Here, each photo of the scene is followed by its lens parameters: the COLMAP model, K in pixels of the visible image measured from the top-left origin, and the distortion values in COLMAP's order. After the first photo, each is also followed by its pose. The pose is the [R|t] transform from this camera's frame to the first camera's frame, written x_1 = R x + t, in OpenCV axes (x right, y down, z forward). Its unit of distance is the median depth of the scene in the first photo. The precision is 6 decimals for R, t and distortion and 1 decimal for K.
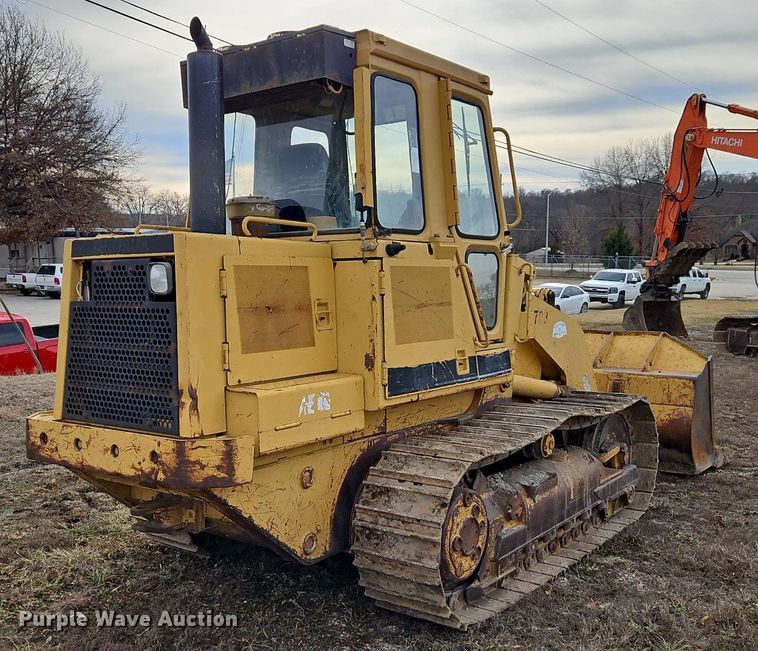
lens RADIAL K [[810.1, 0, 377.8], [0, 810.1, 352.1], [0, 0, 1]] dist [0.024648, 0.004720]
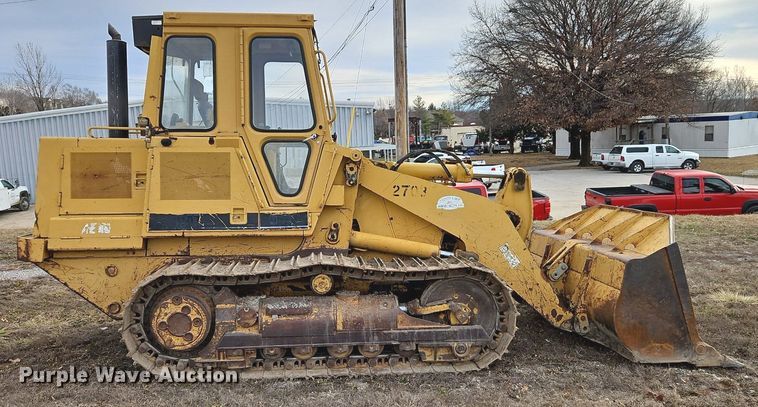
lens RADIAL K [[657.2, 0, 379.0], [0, 657.2, 203.5], [0, 0, 1]] dist [0.001594, -0.001950]
pose [[0.687020, 0.051161, -0.724835, 1.279637], [-0.064827, 0.997856, 0.008987, -0.042084], [0.723741, 0.040814, 0.688864, 0.392239]]
